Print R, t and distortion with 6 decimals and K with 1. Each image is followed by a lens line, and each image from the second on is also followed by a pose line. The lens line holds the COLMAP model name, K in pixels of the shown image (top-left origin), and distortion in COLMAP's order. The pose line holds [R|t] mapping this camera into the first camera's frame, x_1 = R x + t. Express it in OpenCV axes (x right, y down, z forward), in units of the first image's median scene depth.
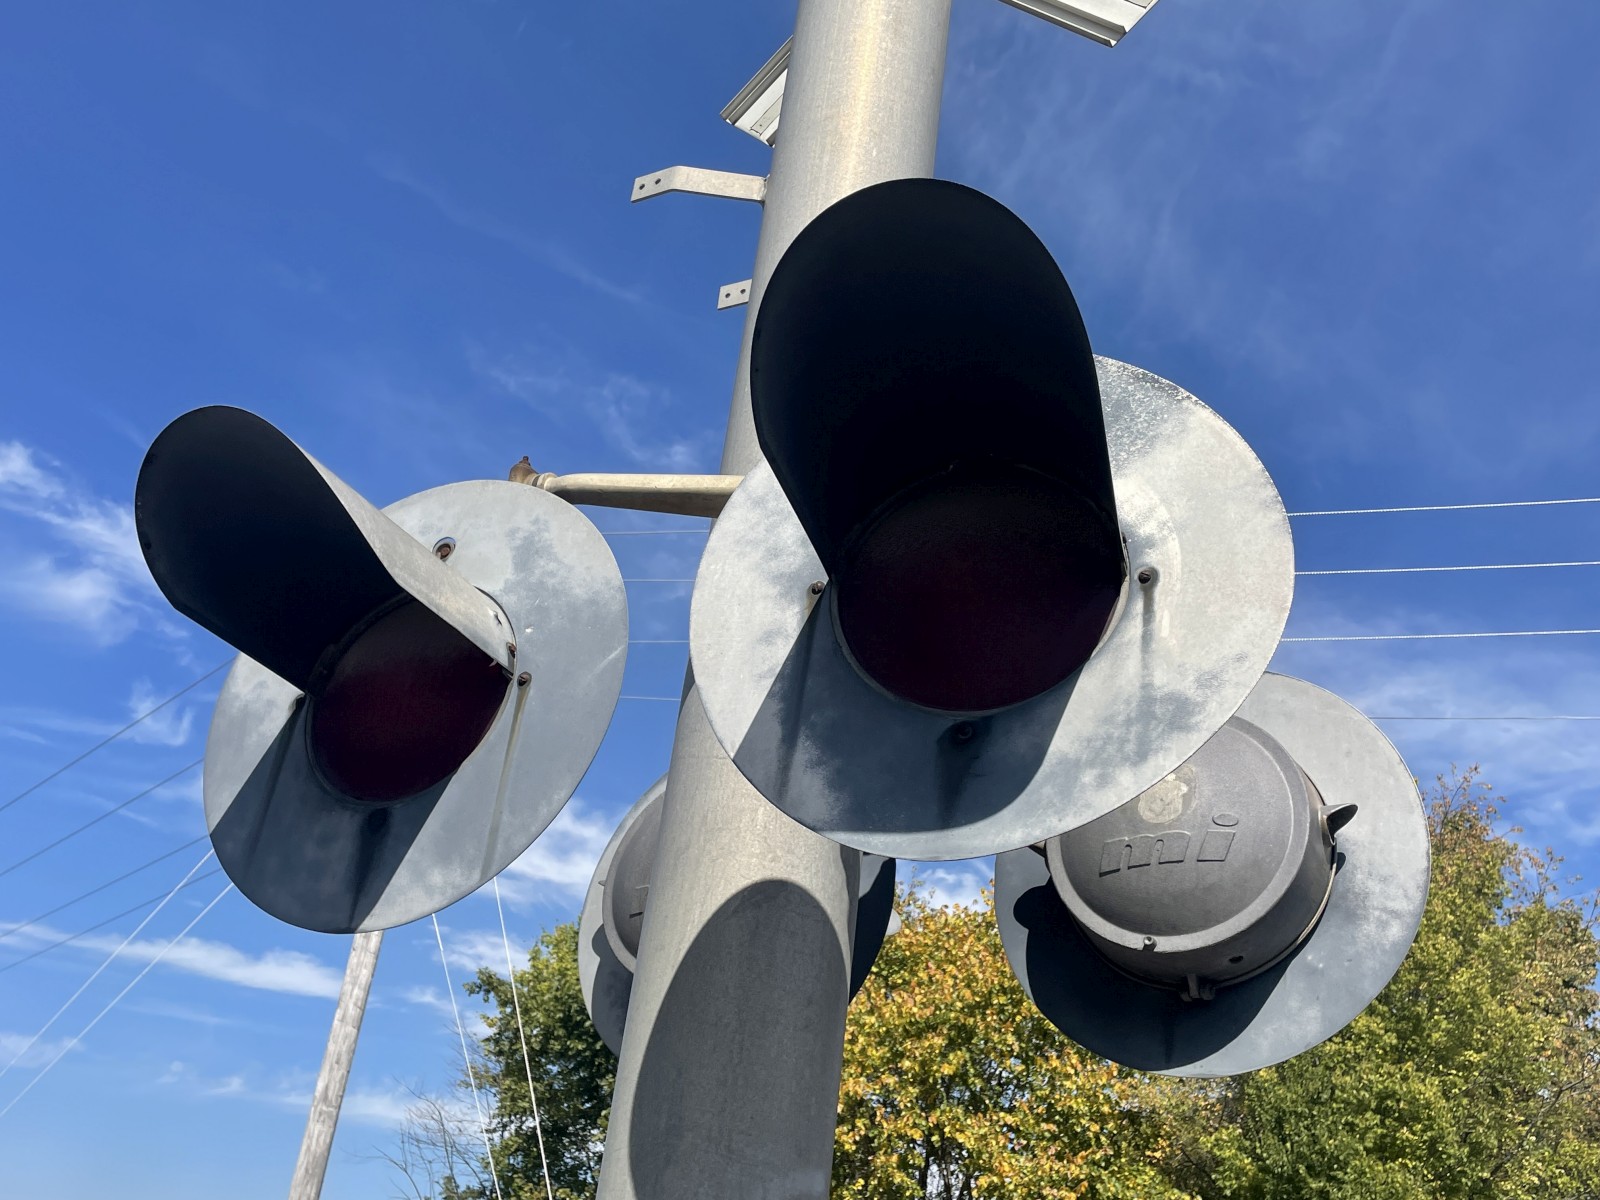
lens RADIAL K [[1542.6, 0, 800.0], [0, 1542.6, 600.0], [0, 0, 1]] dist [0.040216, -0.006175]
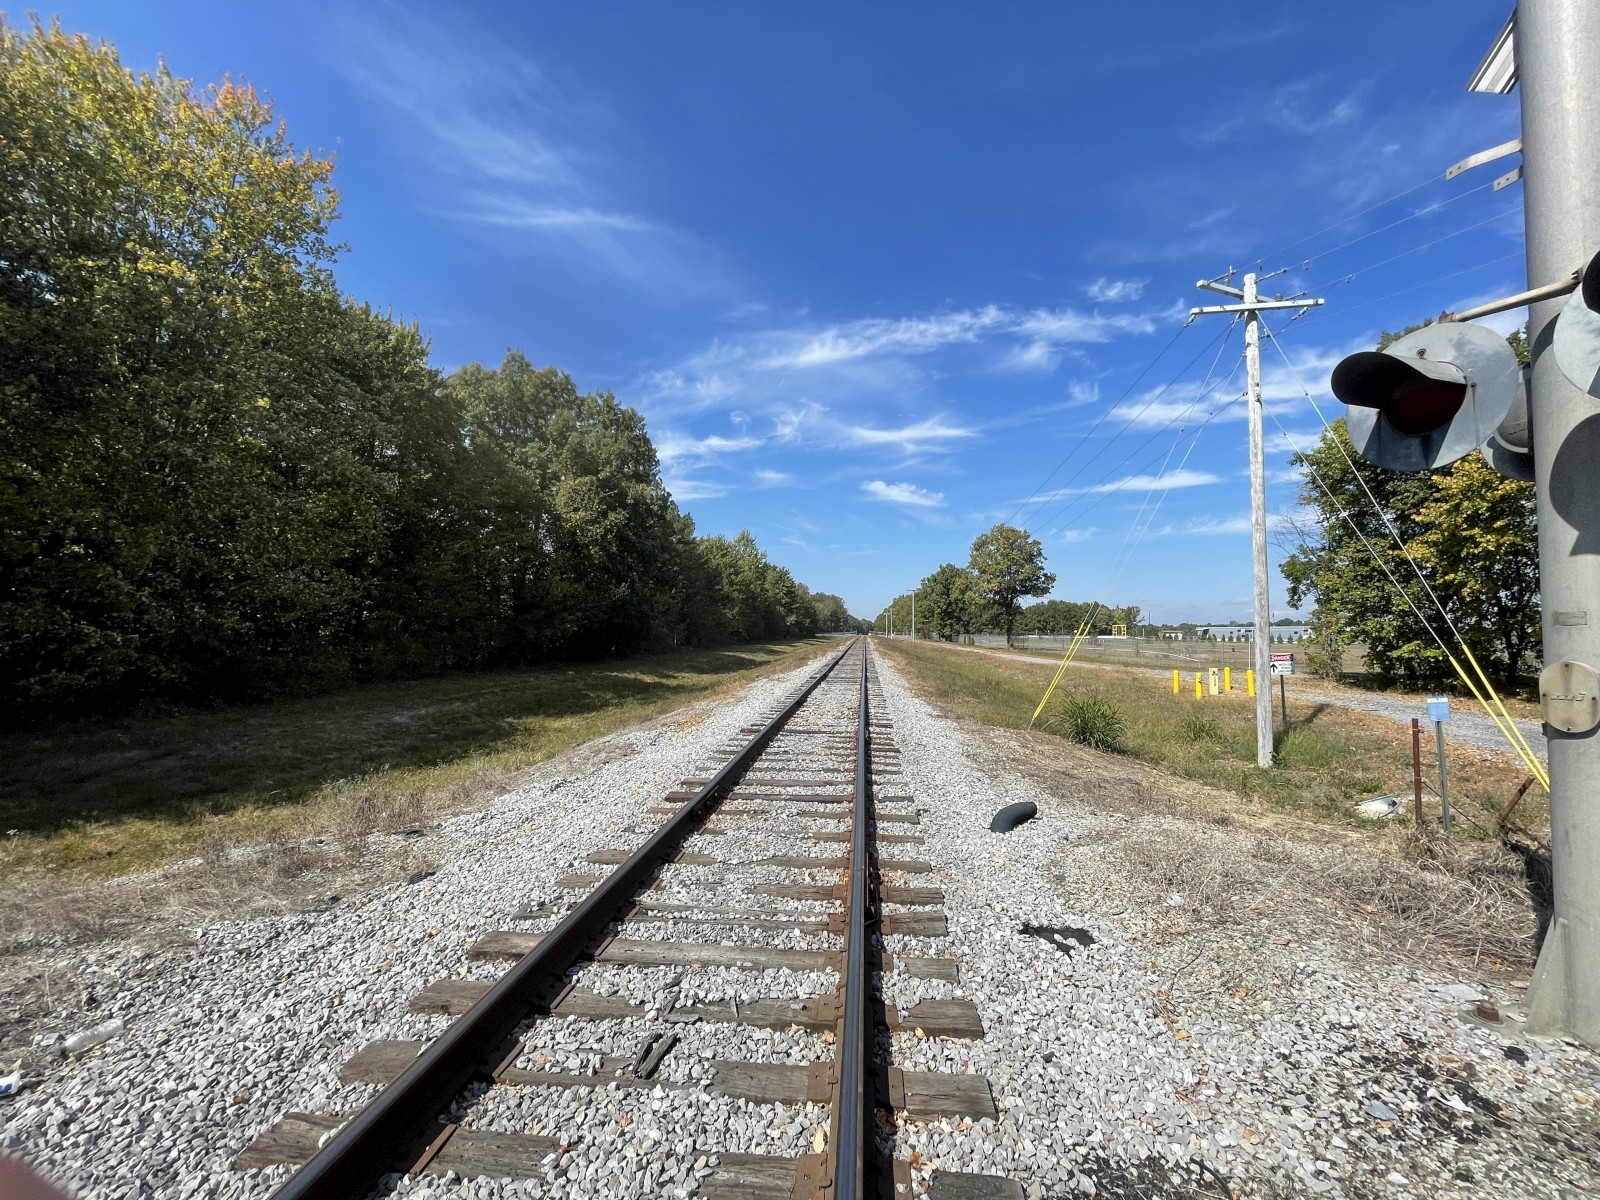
lens RADIAL K [[651.9, 0, 800.0], [0, 651.9, 600.0], [0, 0, 1]] dist [-0.000556, -0.000037]
pose [[0.646437, -0.144797, -0.749102, -0.010332], [0.416272, 0.889753, 0.187237, -0.032093], [0.639404, -0.432867, 0.635444, -0.082110]]
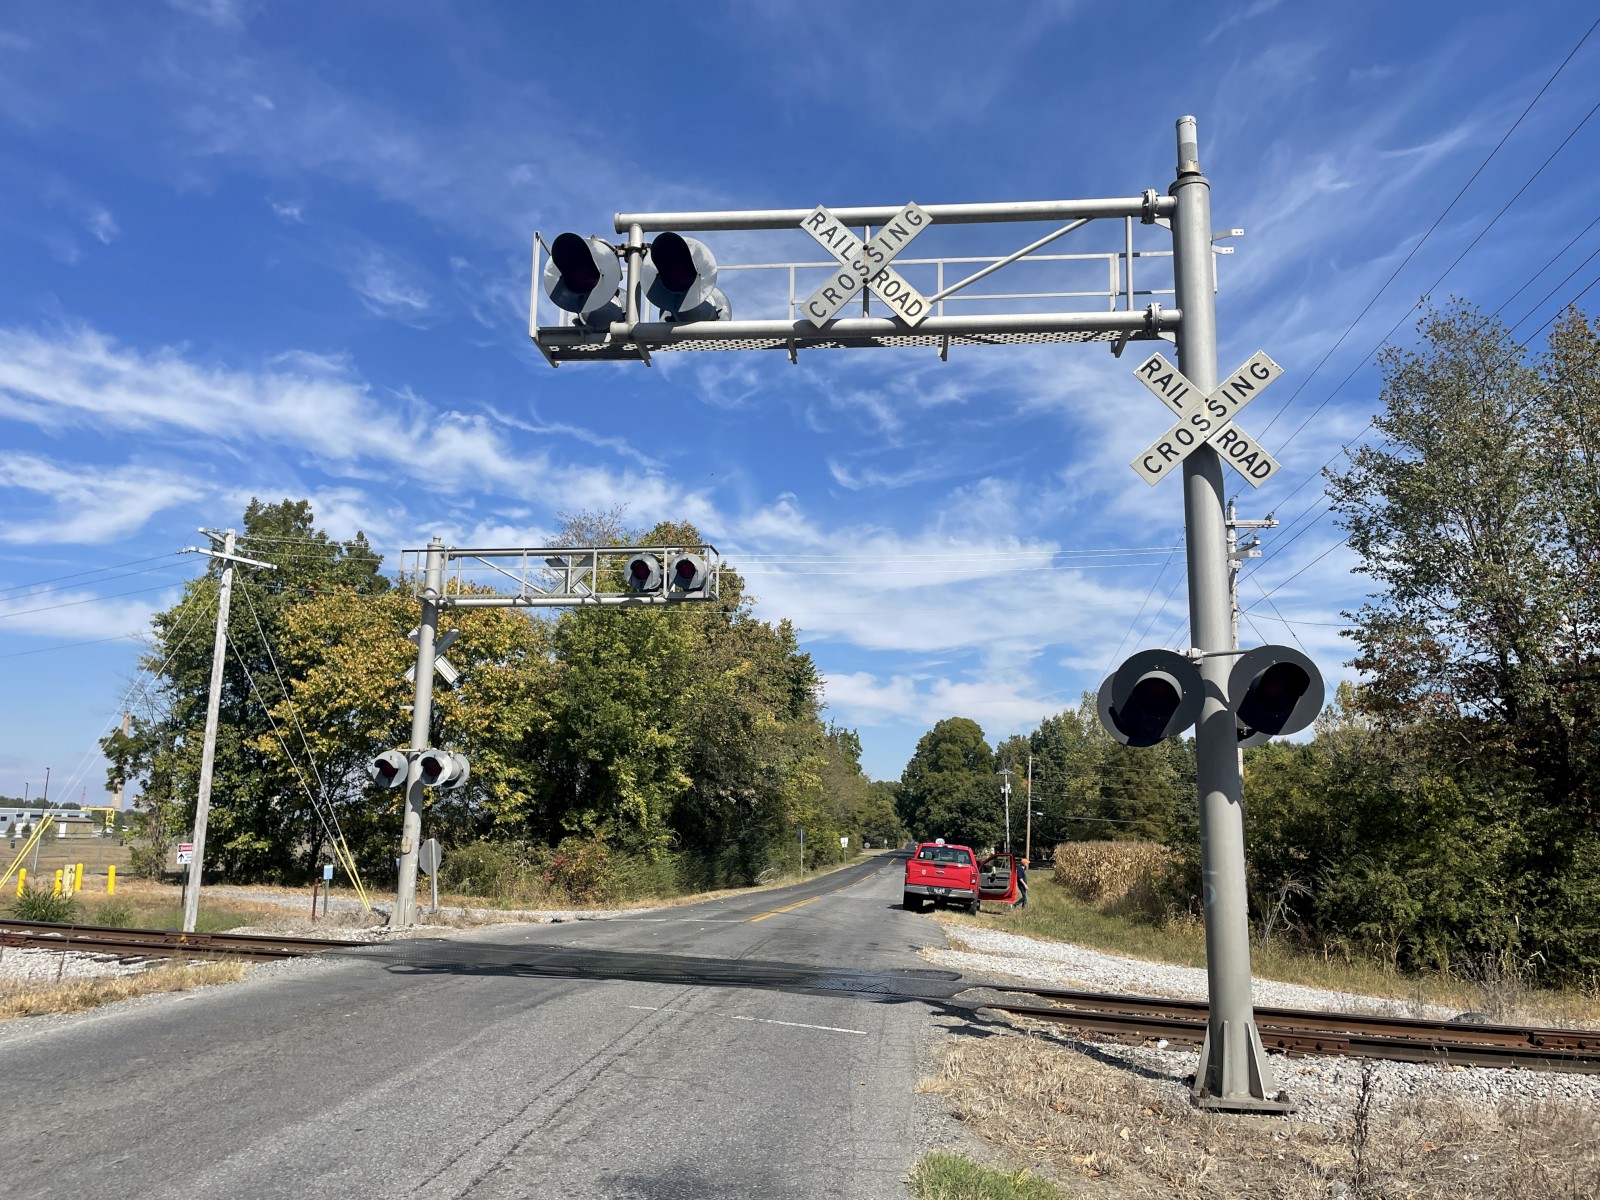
lens RADIAL K [[1282.9, 0, 800.0], [0, 1282.9, 600.0], [0, 0, 1]] dist [0.083410, -0.004526]
pose [[0.933615, -0.027065, 0.357253, -0.074233], [-0.091216, 0.946328, 0.310069, -0.430764], [-0.346471, -0.322072, 0.881038, -0.811240]]
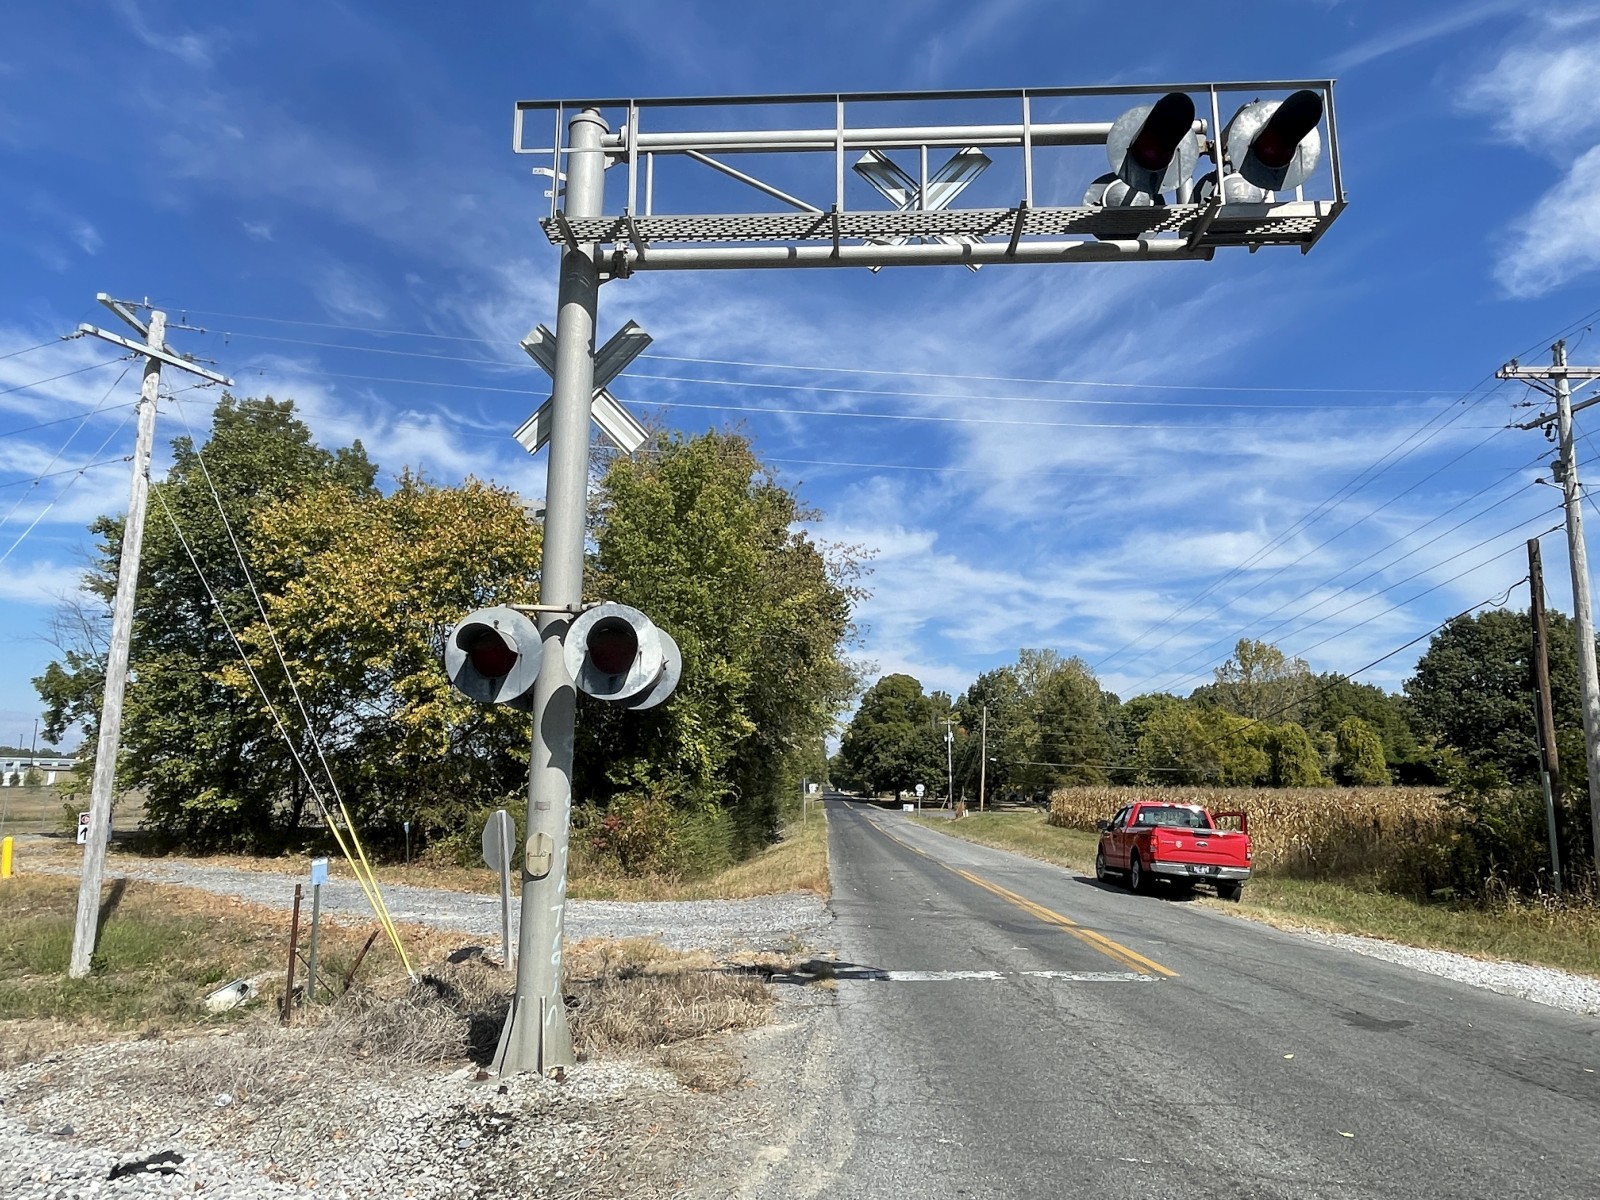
lens RADIAL K [[1054.3, 0, 800.0], [0, 1054.3, 600.0], [0, 0, 1]] dist [0.007421, 0.001029]
pose [[0.899419, -0.026869, 0.436261, -0.069956], [-0.123786, 0.941586, 0.313197, -0.108026], [-0.419193, -0.335698, 0.843554, -0.187548]]
